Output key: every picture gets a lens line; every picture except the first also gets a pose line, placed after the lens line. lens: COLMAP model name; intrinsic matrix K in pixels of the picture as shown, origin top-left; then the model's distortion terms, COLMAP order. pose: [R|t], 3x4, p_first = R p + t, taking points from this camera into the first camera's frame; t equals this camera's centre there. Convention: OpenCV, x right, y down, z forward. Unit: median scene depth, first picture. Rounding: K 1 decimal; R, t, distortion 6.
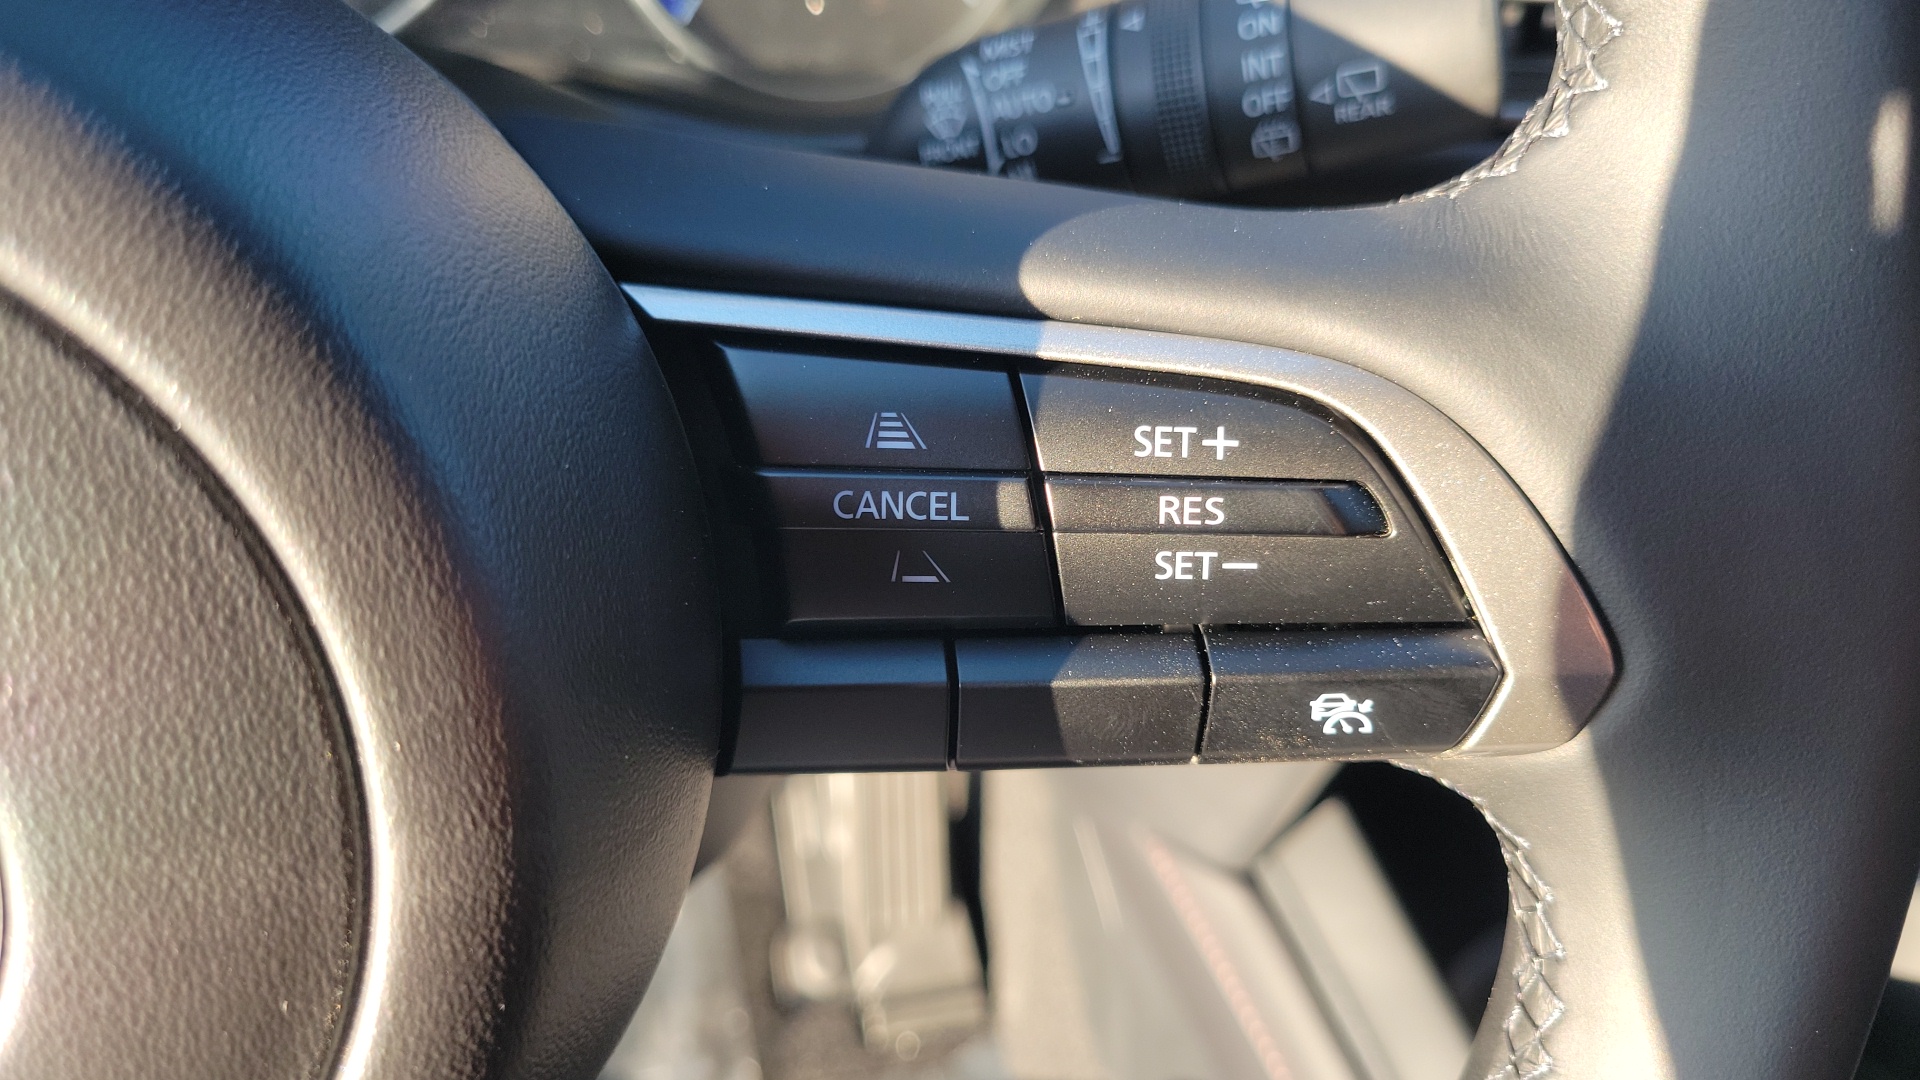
lens RADIAL K [[1449.2, 0, 957.1], [0, 1449.2, 529.9], [0, 0, 1]] dist [0.022715, -0.004881]
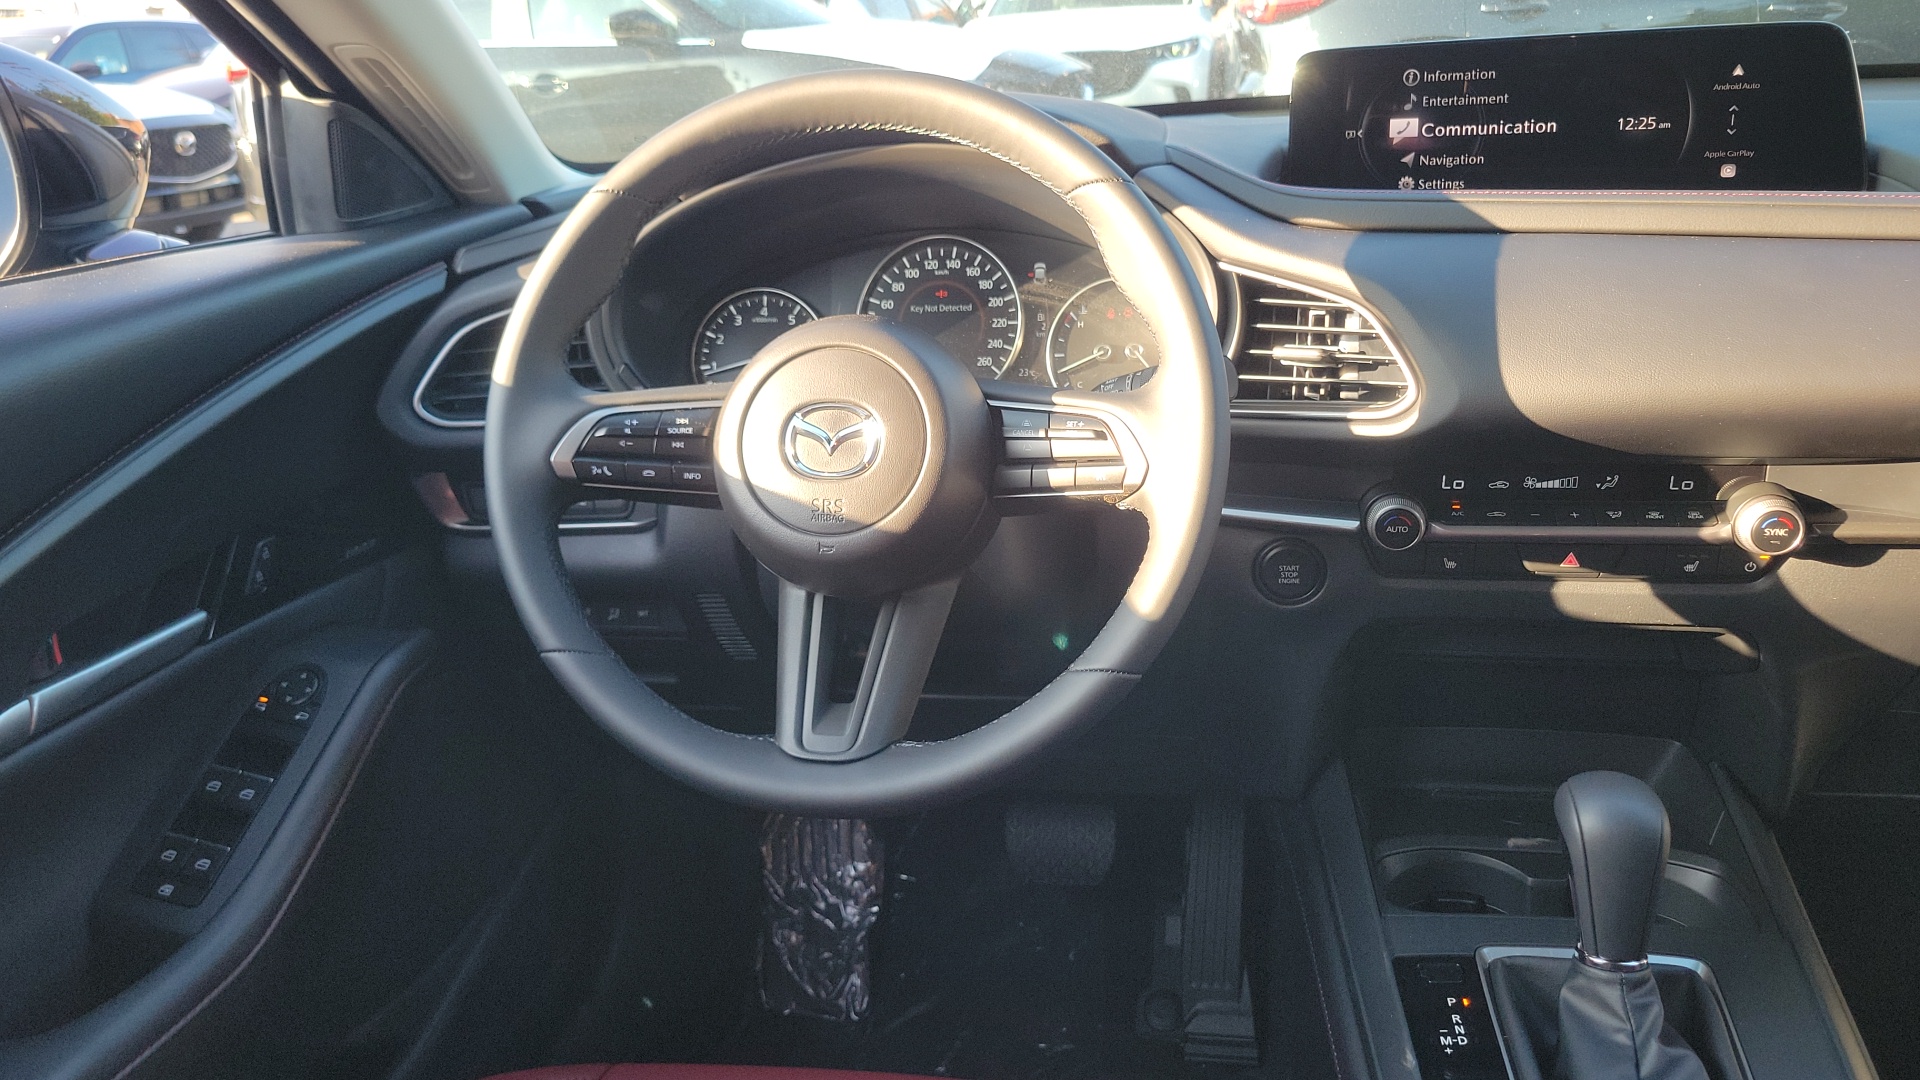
lens RADIAL K [[1437.2, 0, 969.0], [0, 1437.2, 522.7], [0, 0, 1]] dist [0.034579, -0.009683]
pose [[0.923390, 0.046818, -0.380998, 1.818254], [-0.173291, 0.936482, -0.304911, 1.954095], [0.342523, 0.347575, 0.872851, -3.640762]]
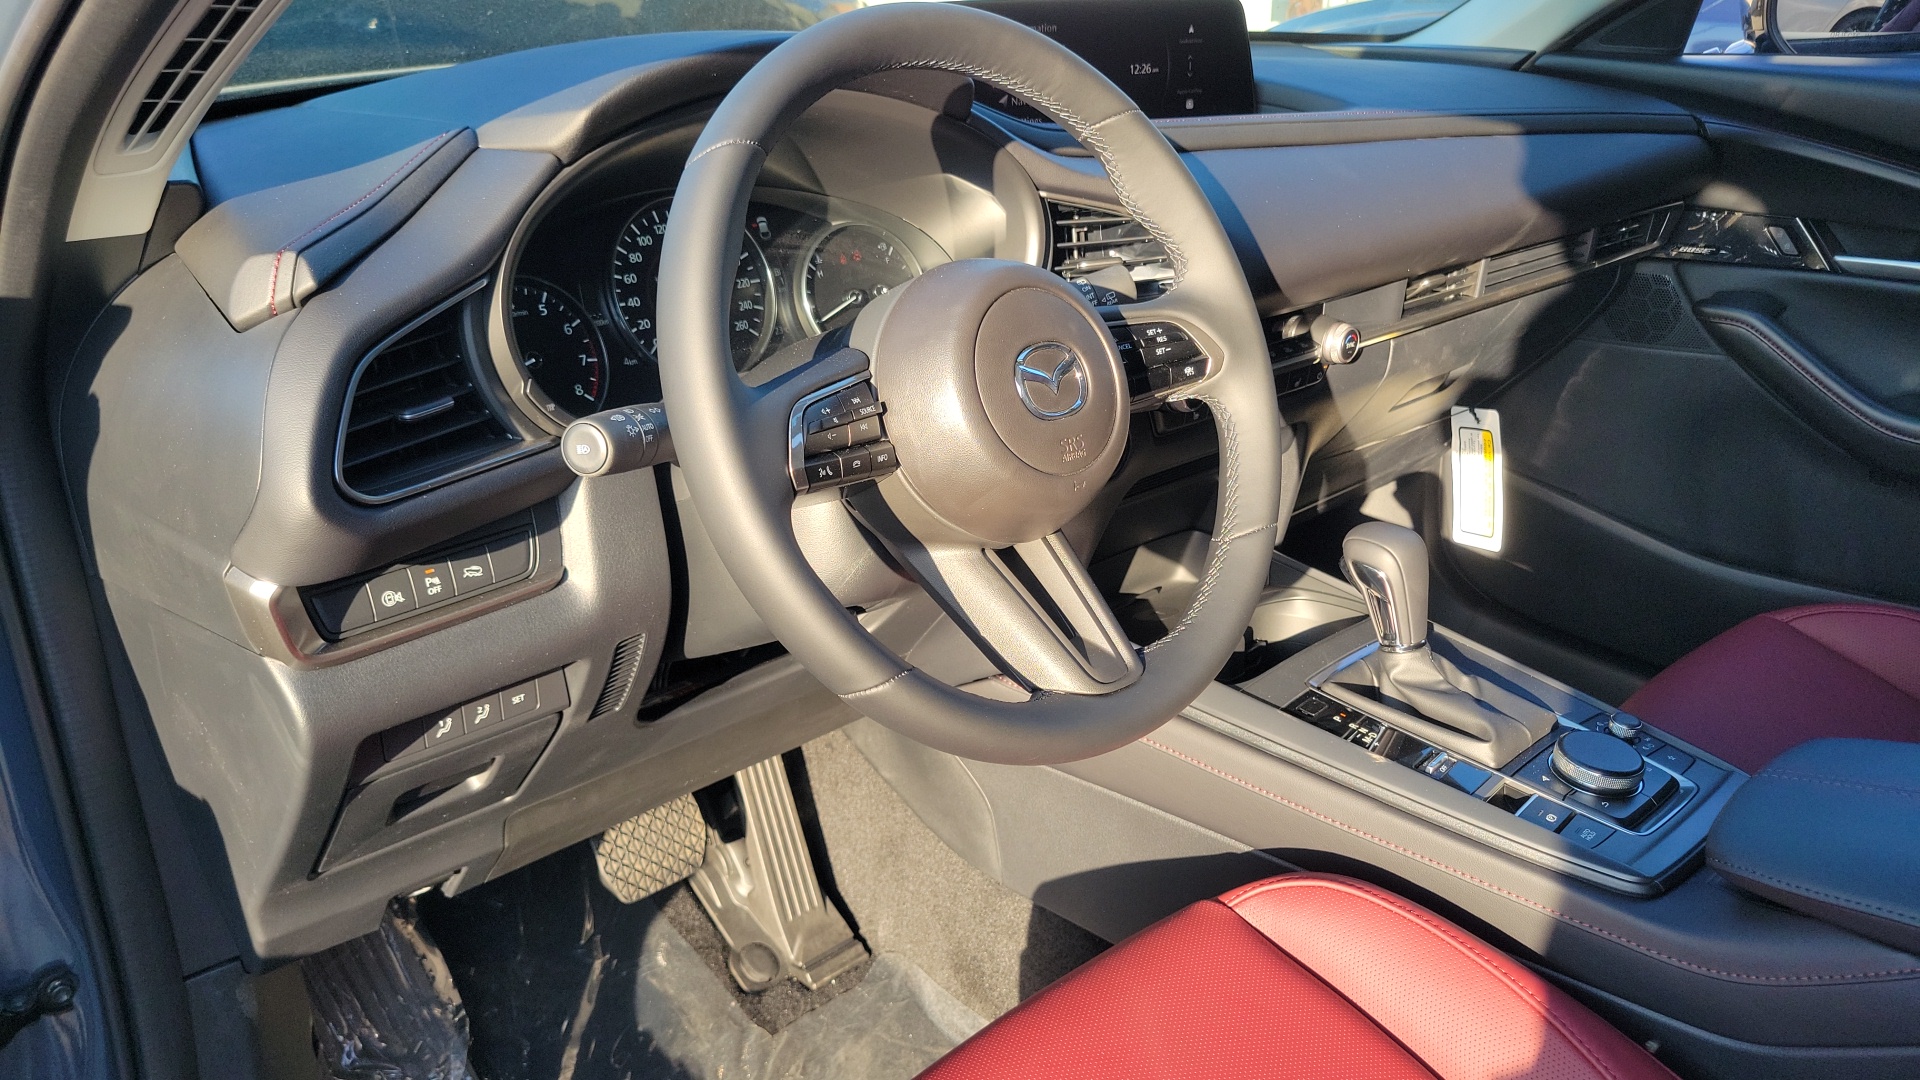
lens RADIAL K [[1449.2, 0, 957.1], [0, 1449.2, 529.9], [0, 0, 1]] dist [0.022715, -0.004881]
pose [[0.855871, -0.218016, 0.468992, -3.491352], [0.346281, 0.915114, -0.206534, 1.626910], [-0.384153, 0.339169, 0.858714, -3.533368]]
